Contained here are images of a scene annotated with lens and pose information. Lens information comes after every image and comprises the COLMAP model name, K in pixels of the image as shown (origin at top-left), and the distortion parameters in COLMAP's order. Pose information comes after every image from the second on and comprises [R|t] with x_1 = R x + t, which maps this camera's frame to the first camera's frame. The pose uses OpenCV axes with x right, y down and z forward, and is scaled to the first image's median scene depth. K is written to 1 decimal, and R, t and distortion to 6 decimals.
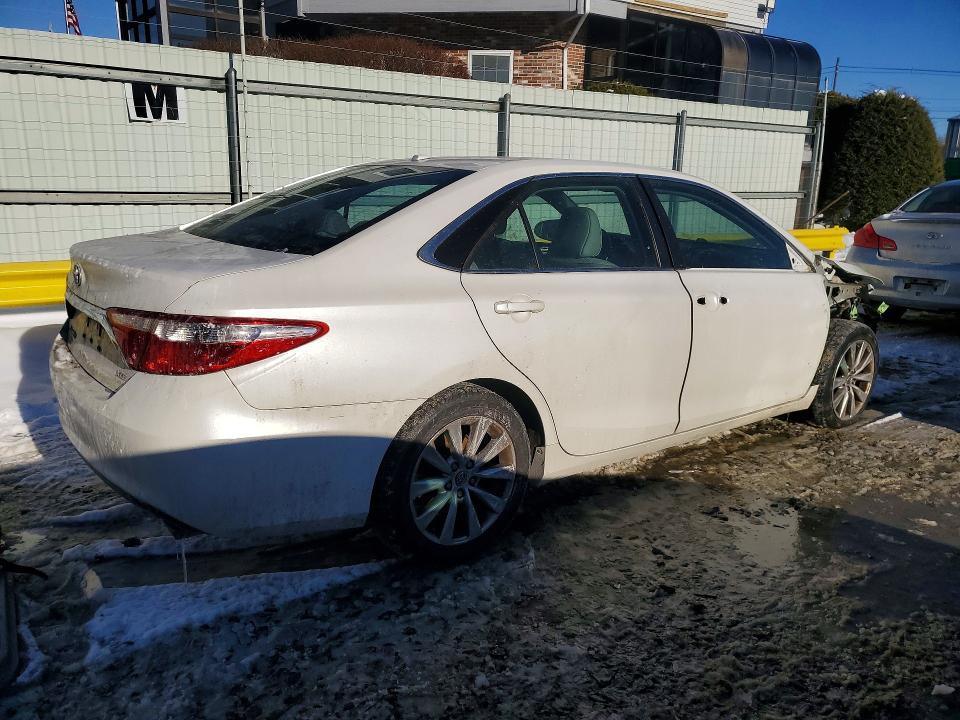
lens RADIAL K [[806.1, 0, 481.0], [0, 806.1, 362.6], [0, 0, 1]] dist [0.012634, 0.008434]
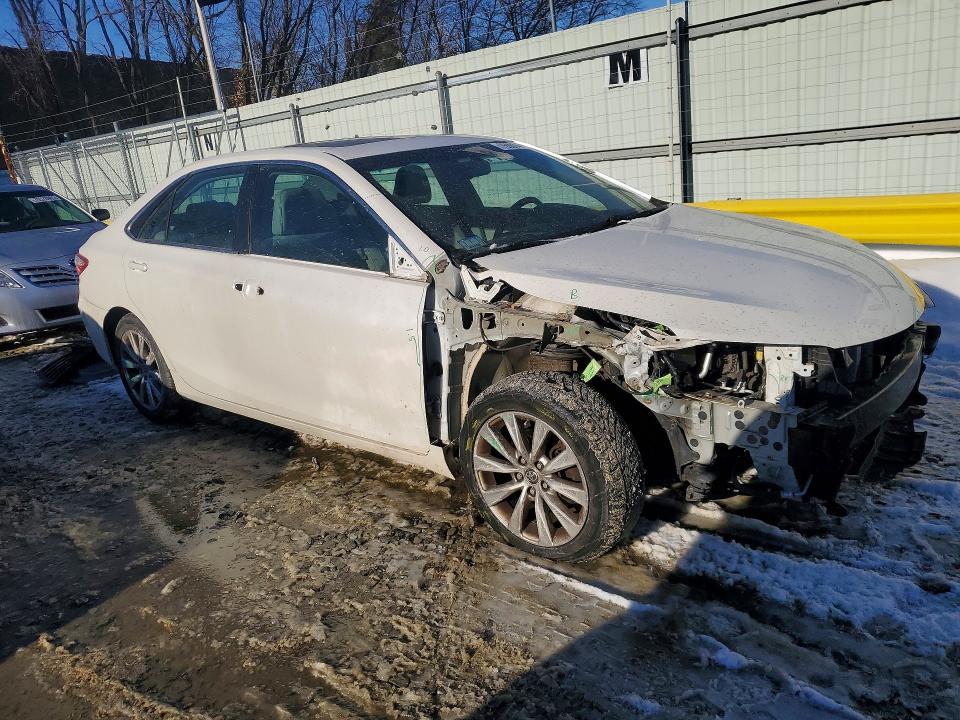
lens RADIAL K [[746.2, 0, 481.4], [0, 746.2, 358.6], [0, 0, 1]] dist [0.011543, -0.006871]
pose [[0.164966, 0.246750, -0.954935, 1.043939], [-0.105545, 0.967057, 0.231650, -0.211898], [0.980636, 0.062575, 0.185575, 0.922680]]
